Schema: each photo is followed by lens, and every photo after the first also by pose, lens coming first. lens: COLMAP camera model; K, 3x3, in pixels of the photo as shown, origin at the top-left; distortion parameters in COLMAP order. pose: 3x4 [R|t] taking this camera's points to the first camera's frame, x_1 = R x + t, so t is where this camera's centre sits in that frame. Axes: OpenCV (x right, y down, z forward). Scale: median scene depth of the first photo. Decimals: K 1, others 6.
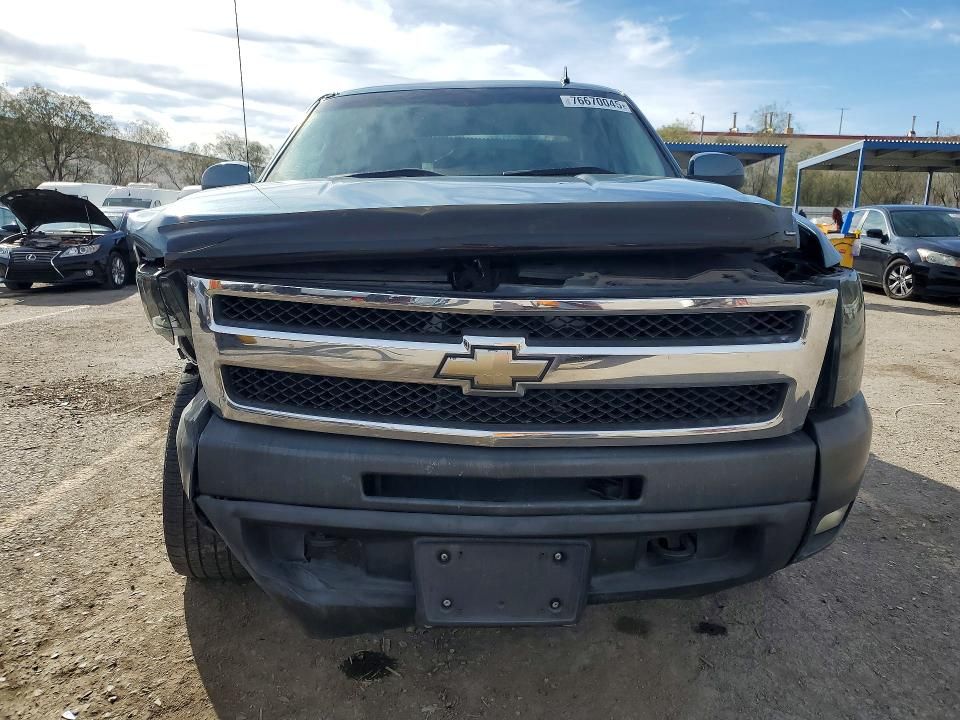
lens RADIAL K [[735.6, 0, 480.0], [0, 735.6, 360.0], [0, 0, 1]] dist [0.004175, 0.010530]
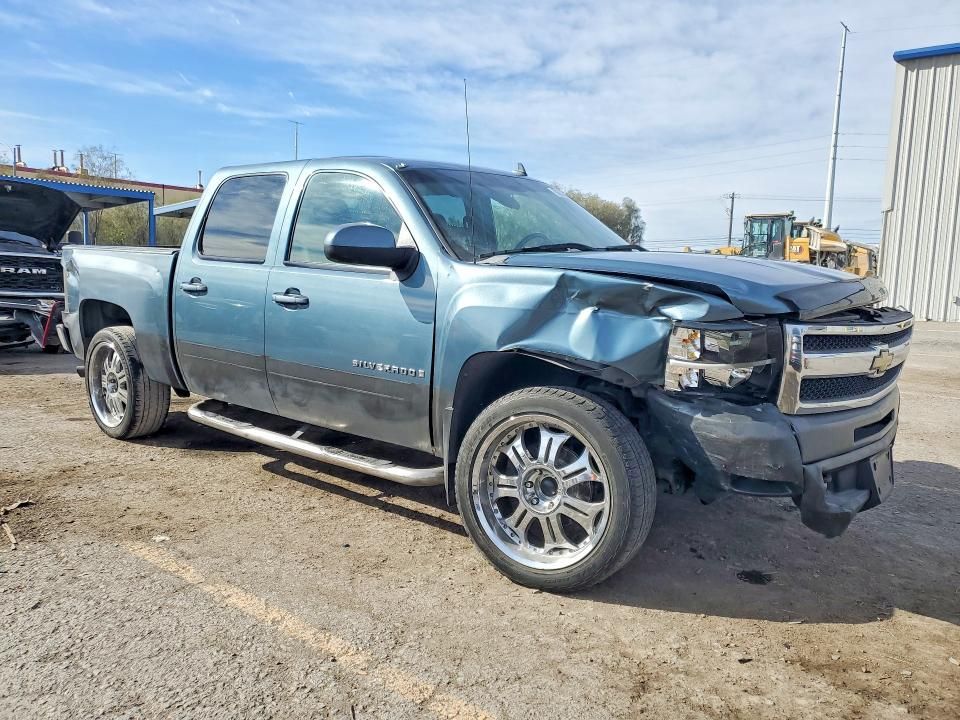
lens RADIAL K [[735.6, 0, 480.0], [0, 735.6, 360.0], [0, 0, 1]] dist [0.004175, 0.010530]
pose [[0.643413, -0.088276, 0.760412, -0.892401], [0.131826, 0.991267, 0.003532, -0.059776], [-0.754083, 0.097969, 0.649431, 0.215447]]
